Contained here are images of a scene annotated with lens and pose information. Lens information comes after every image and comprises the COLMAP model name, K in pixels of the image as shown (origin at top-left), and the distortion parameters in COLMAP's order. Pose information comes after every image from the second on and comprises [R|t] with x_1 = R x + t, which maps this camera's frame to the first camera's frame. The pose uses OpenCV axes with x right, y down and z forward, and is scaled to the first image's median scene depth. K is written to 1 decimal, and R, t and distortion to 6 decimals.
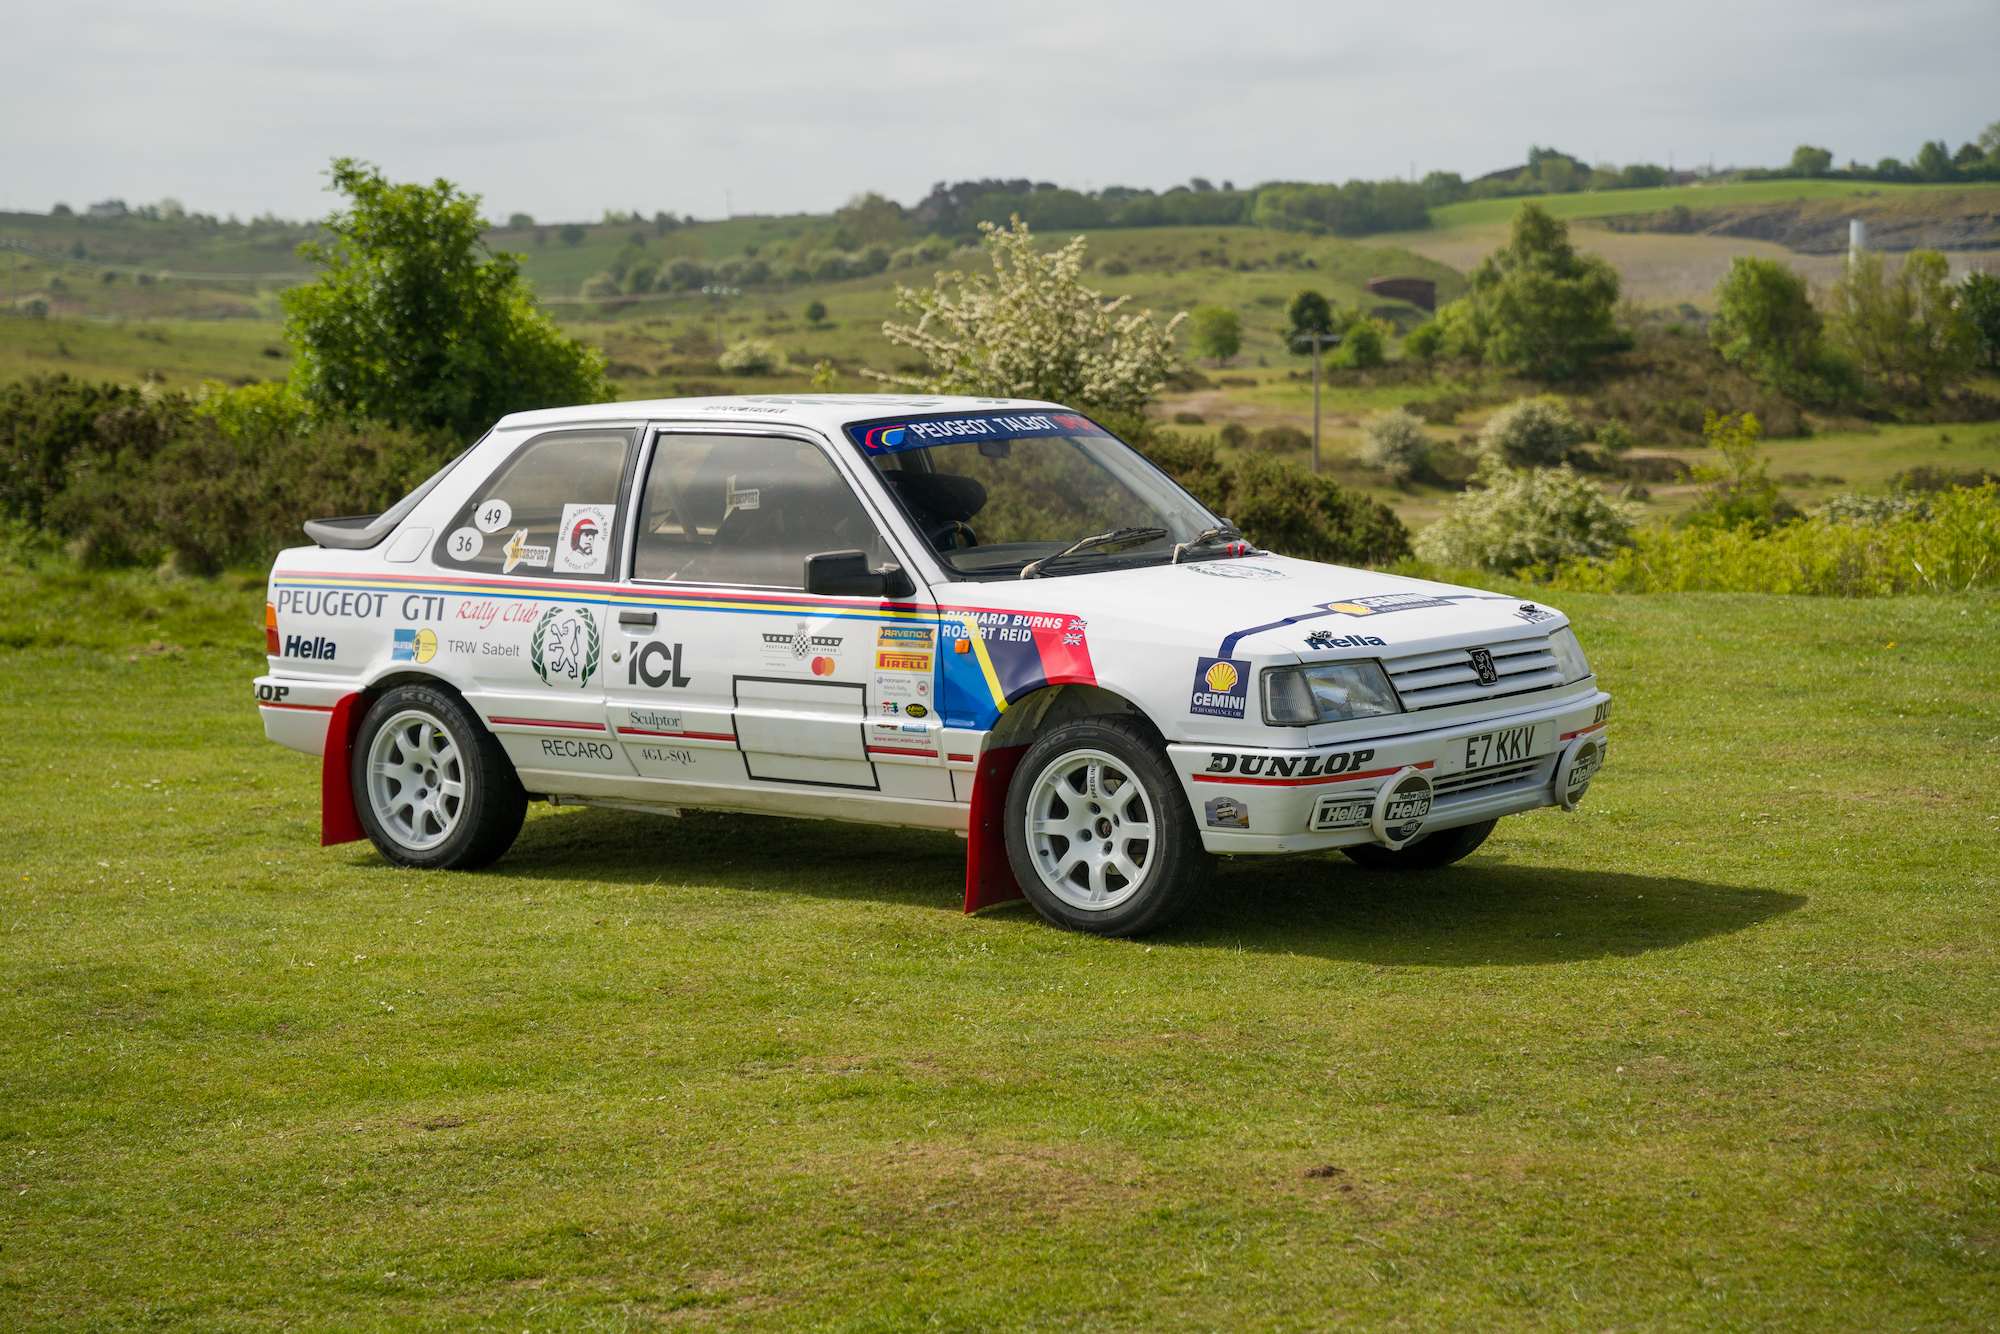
lens RADIAL K [[3809.8, 0, 1027.0], [0, 3809.8, 665.9], [0, 0, 1]] dist [0.258729, 0.505681]
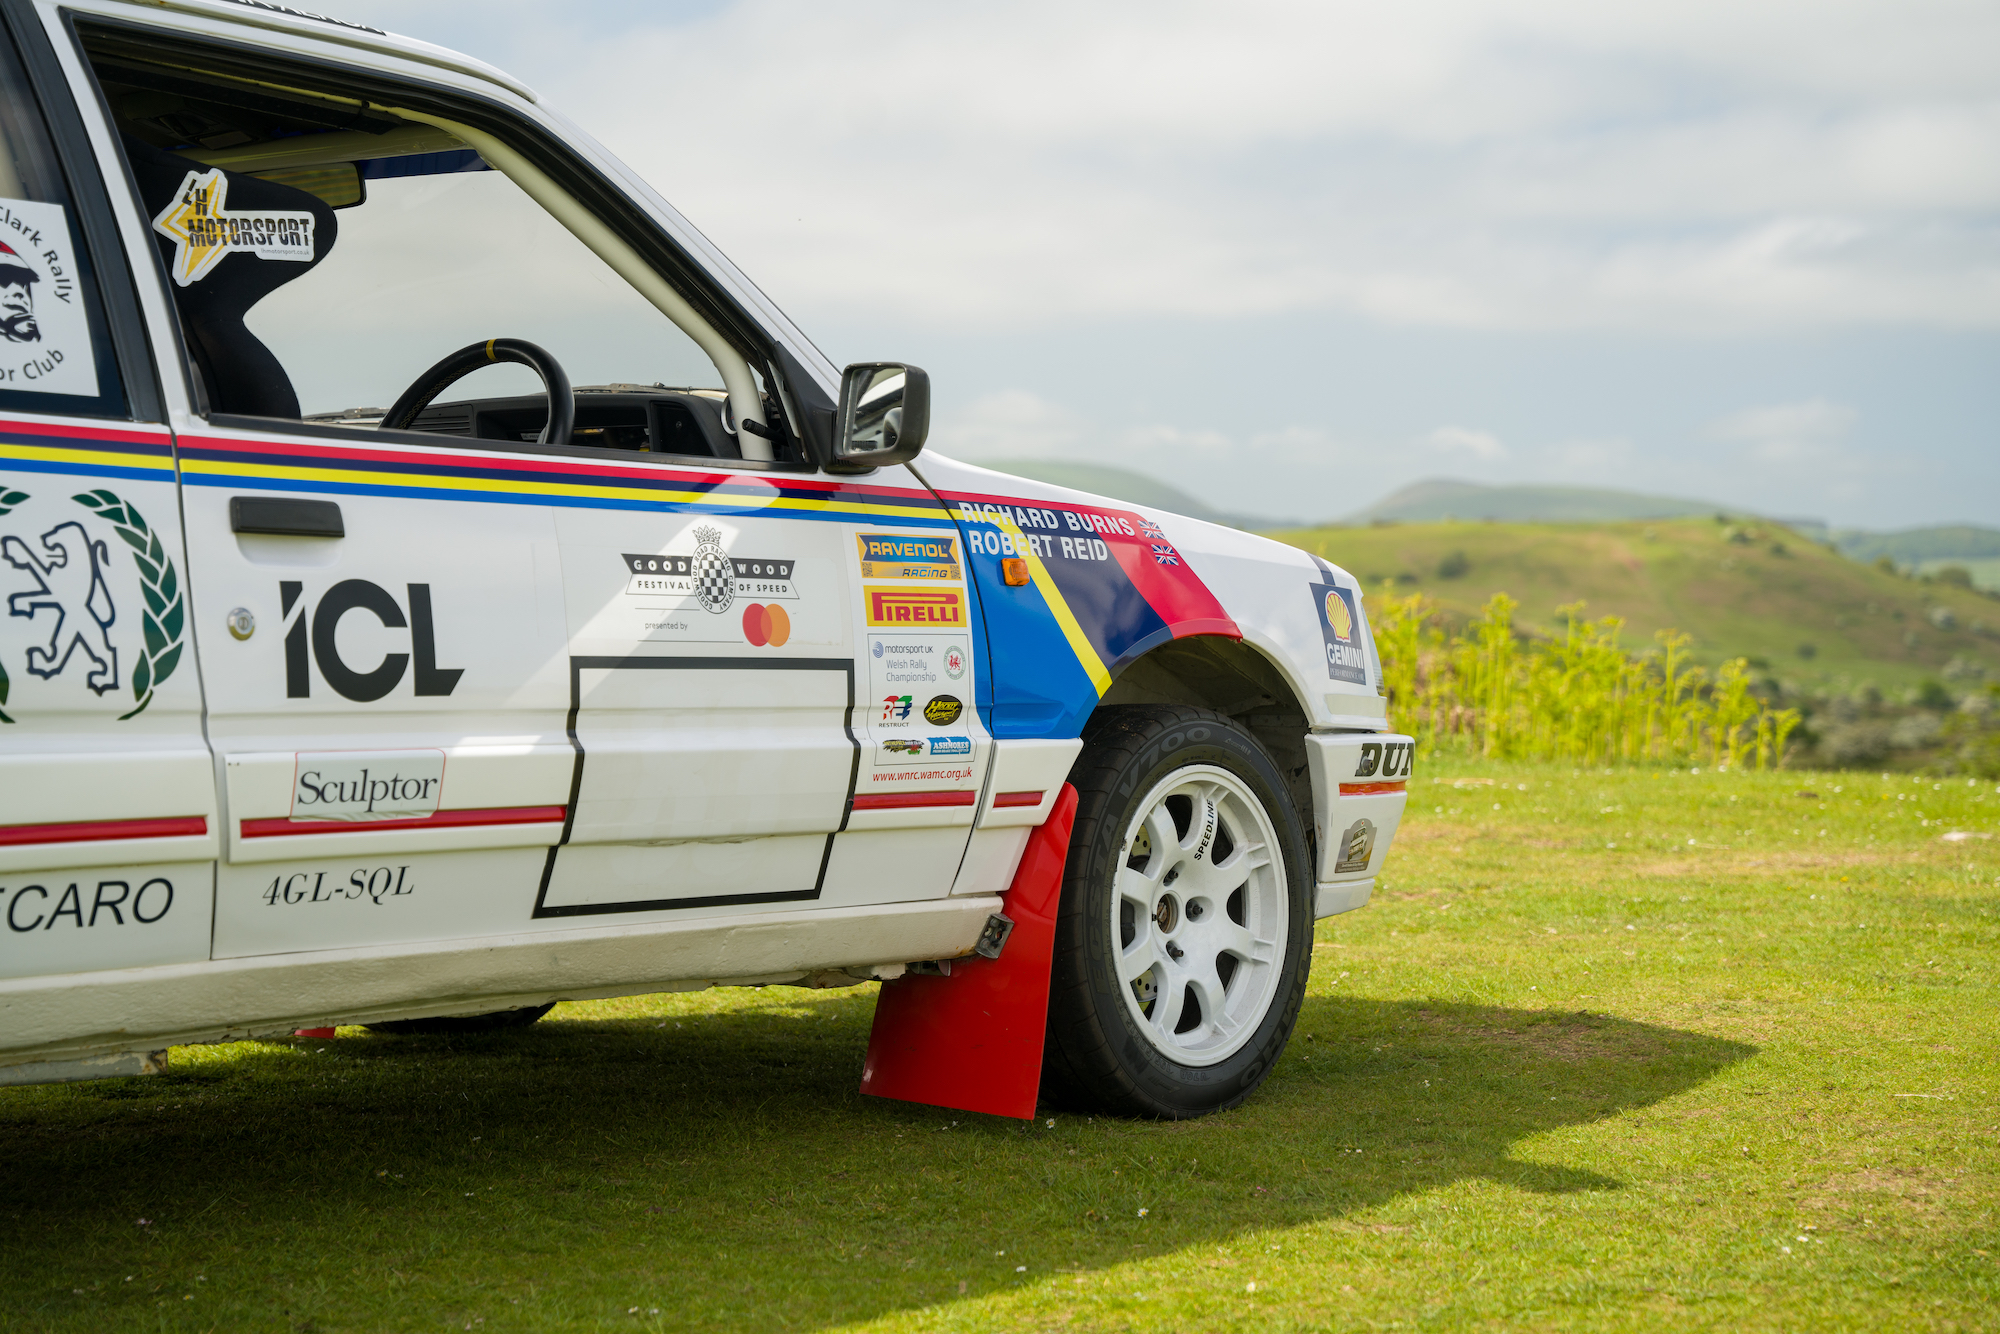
lens RADIAL K [[3702.8, 0, 1000.0], [0, 3702.8, 667.0], [0, 0, 1]] dist [0.269146, -0.032699]
pose [[0.005031, 0.010848, 0.999929, -0.492227], [0.082326, 0.996542, -0.011225, 0.012203], [-0.996593, 0.082377, 0.004121, 0.993439]]
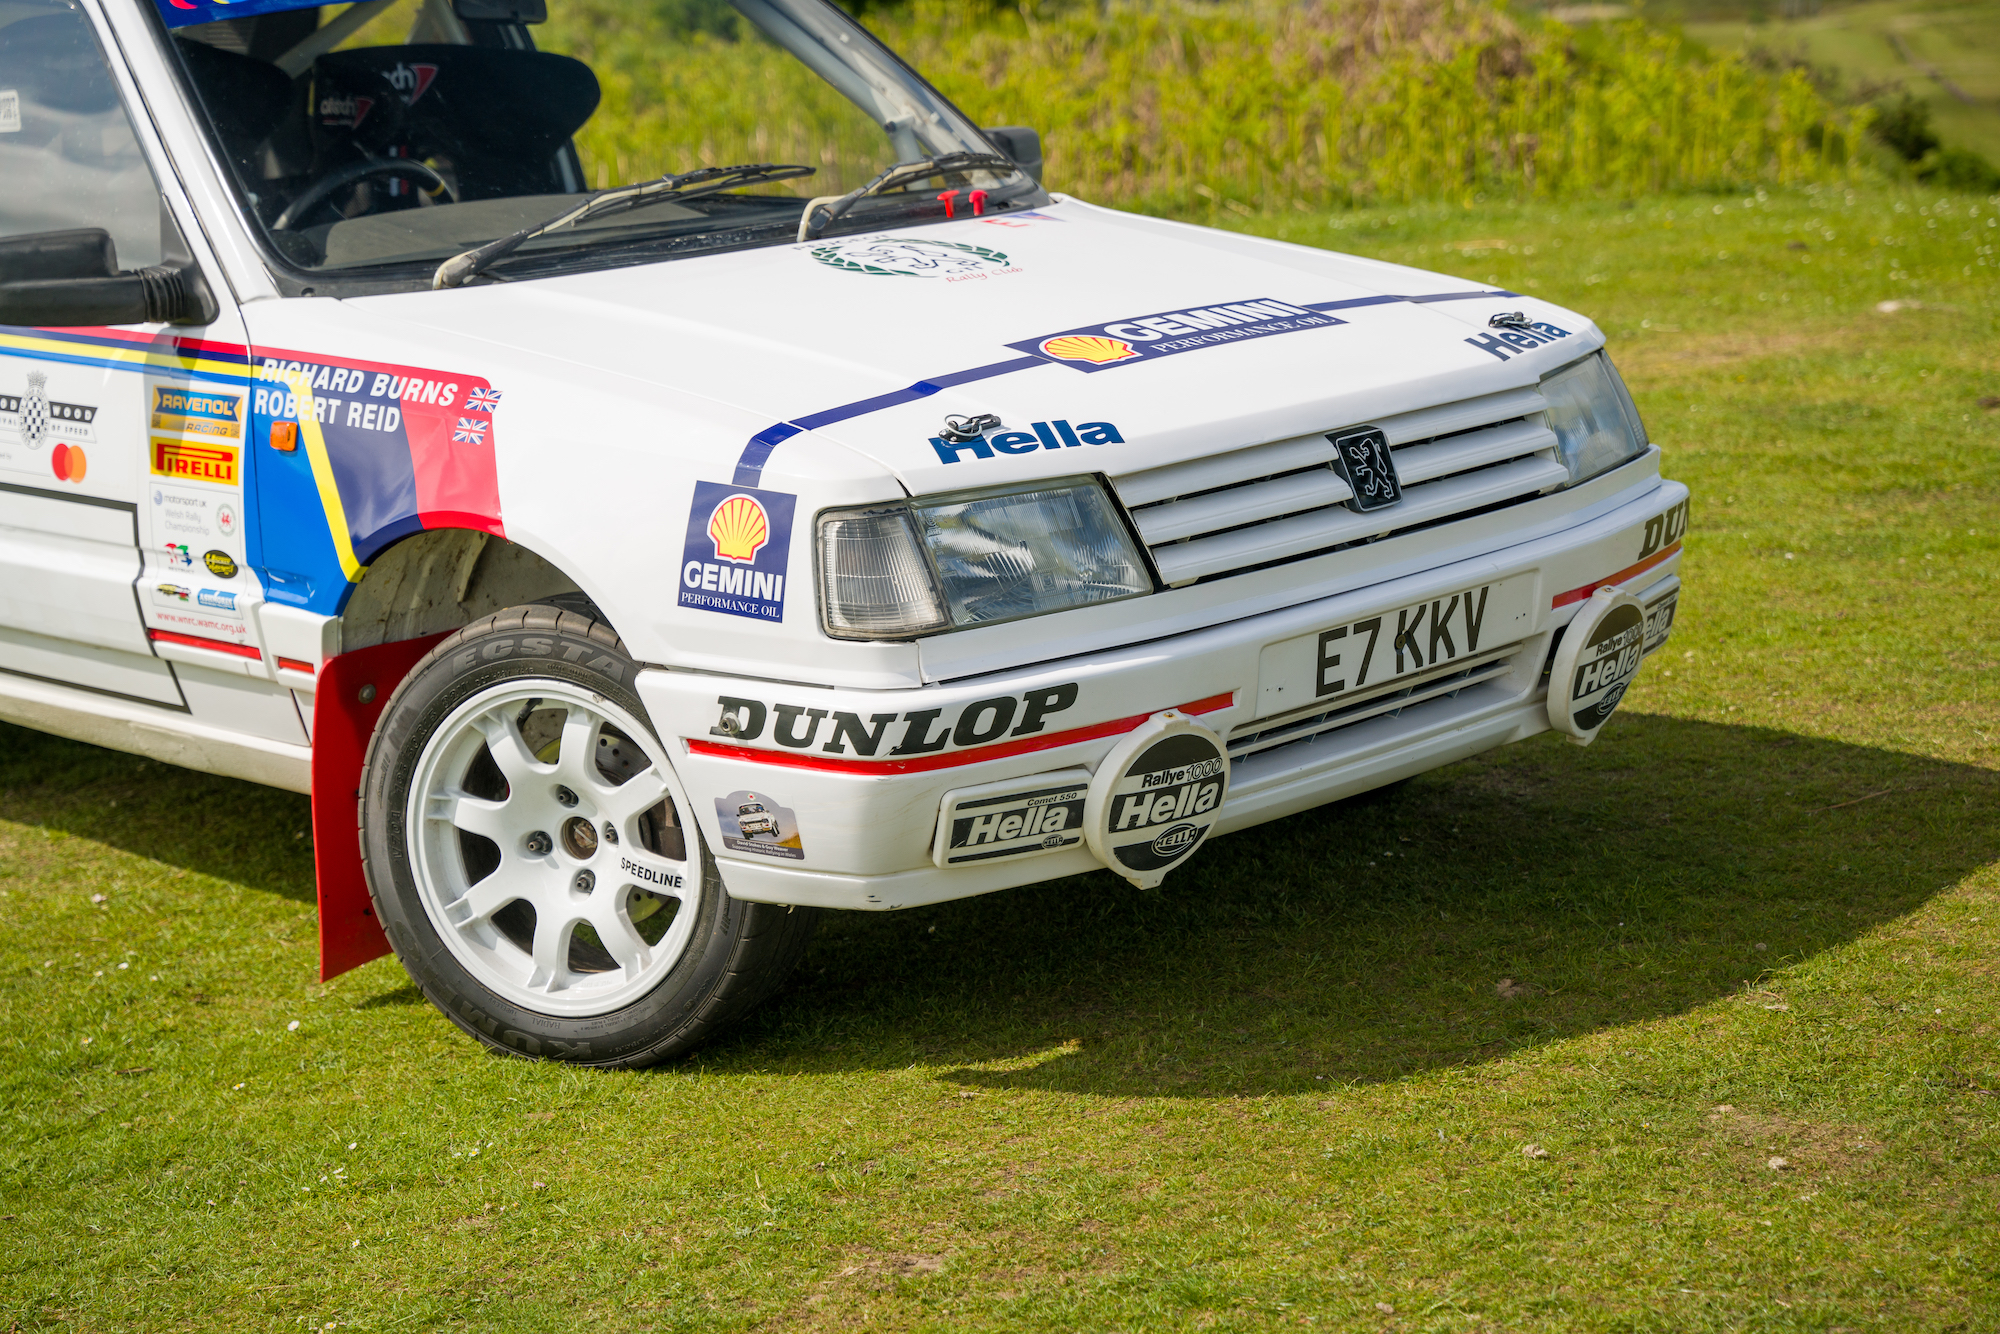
lens RADIAL K [[3809.8, 0, 1027.0], [0, 3809.8, 665.9], [0, 0, 1]] dist [0.258729, 0.505681]
pose [[0.994420, -0.006607, -0.105285, 0.125488], [0.019517, 0.992330, 0.122063, -0.033523], [0.103671, -0.123437, 0.986922, 0.524665]]
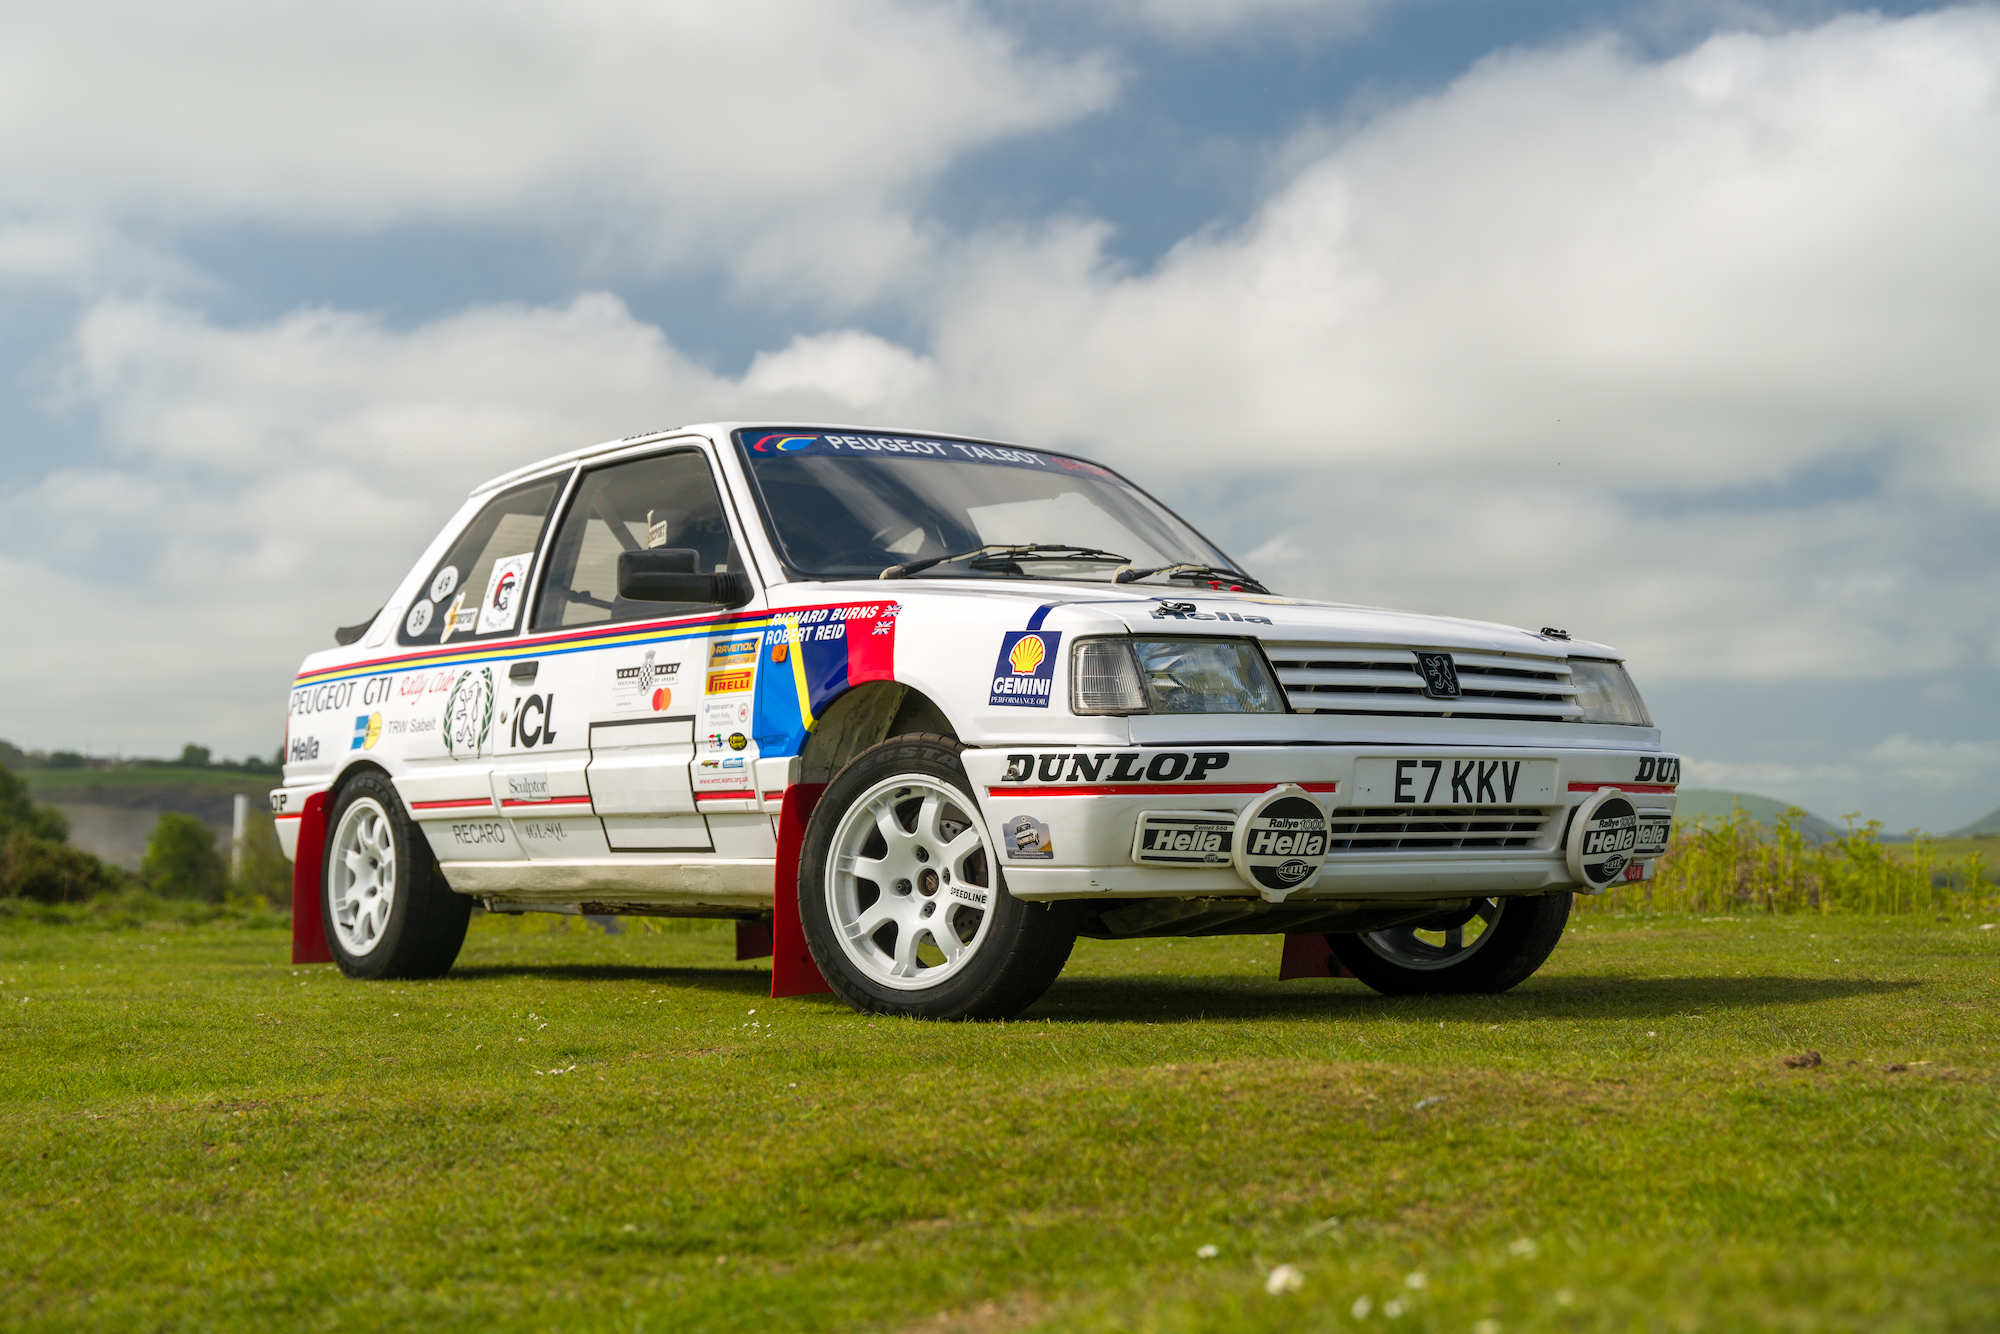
lens RADIAL K [[2892.8, 0, 1000.0], [0, 2892.8, 667.0], [0, 0, 1]] dist [0.034897, 0.066923]
pose [[0.963000, -0.003619, -0.269477, 0.186185], [-0.037643, 0.988302, -0.147793, 0.083478], [0.266860, 0.152469, 0.951598, 0.441042]]
